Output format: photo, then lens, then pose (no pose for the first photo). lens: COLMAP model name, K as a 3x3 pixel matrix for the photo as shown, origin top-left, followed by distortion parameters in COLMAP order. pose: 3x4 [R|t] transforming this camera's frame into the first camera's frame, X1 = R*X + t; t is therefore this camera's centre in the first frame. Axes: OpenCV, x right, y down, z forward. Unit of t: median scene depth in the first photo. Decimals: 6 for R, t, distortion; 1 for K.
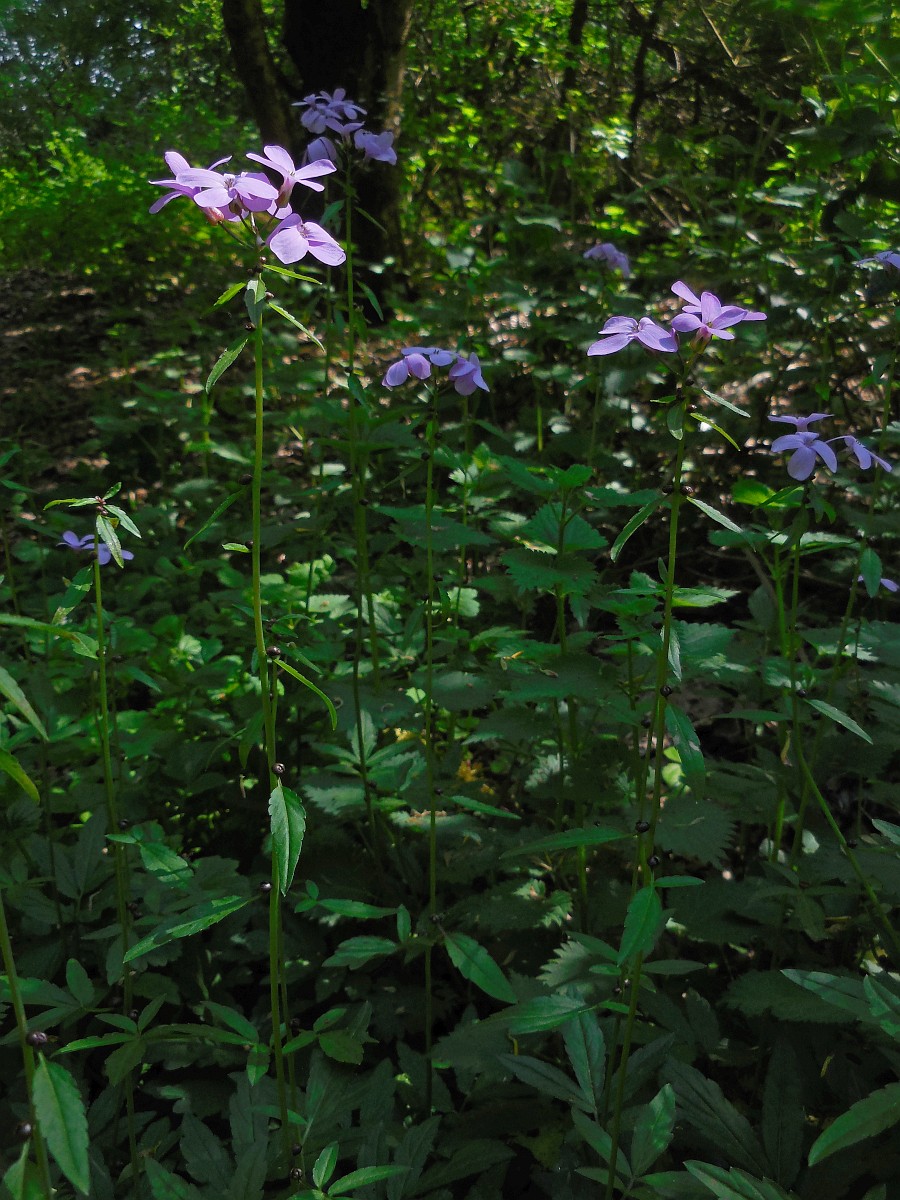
lens RADIAL K [[1810.3, 0, 450.0], [0, 1810.3, 600.0], [0, 0, 1]] dist [0.006538, -0.017170]
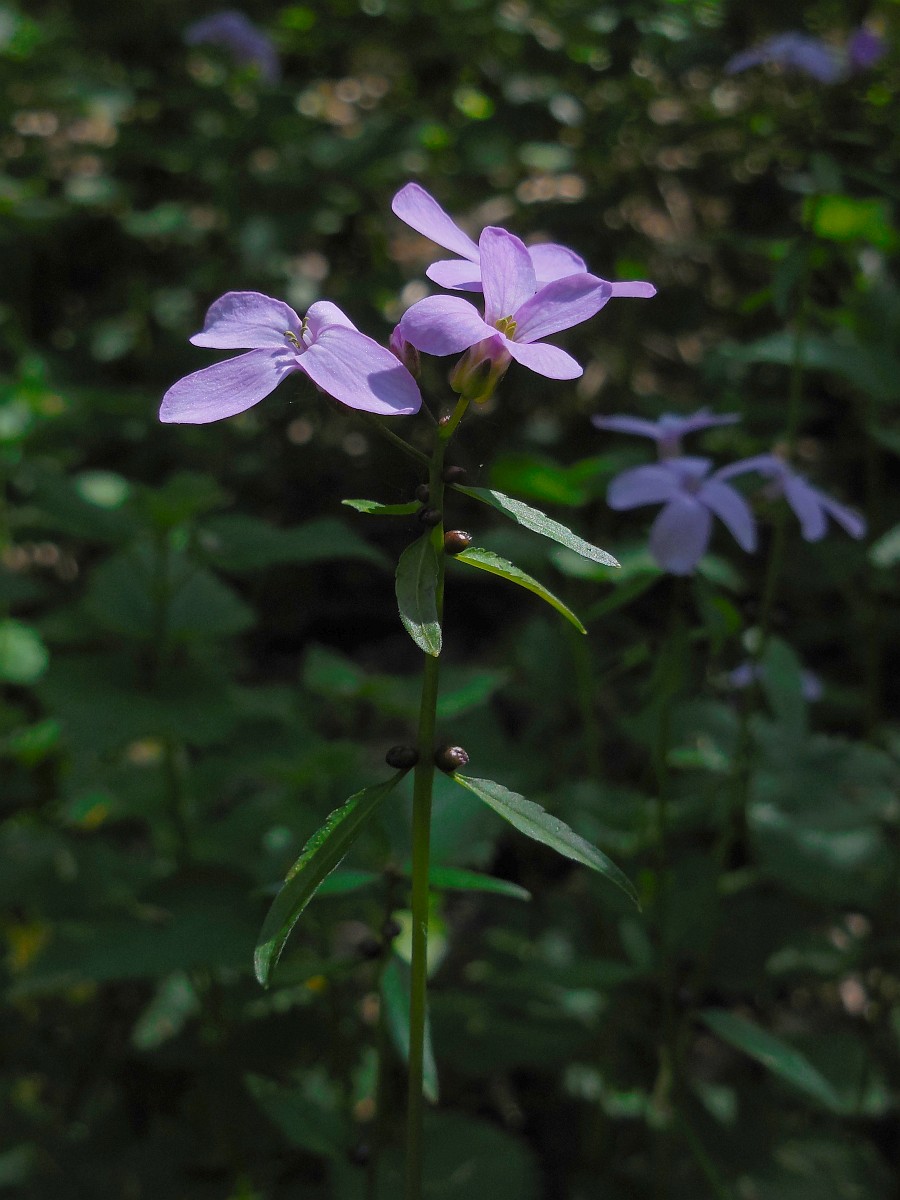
lens RADIAL K [[1810.3, 0, 450.0], [0, 1810.3, 600.0], [0, 0, 1]] dist [0.006538, -0.017170]
pose [[0.984867, -0.060625, 0.162364, 0.071851], [0.033524, 0.985770, 0.164725, -0.155497], [-0.170040, -0.156789, 0.972884, 0.645557]]
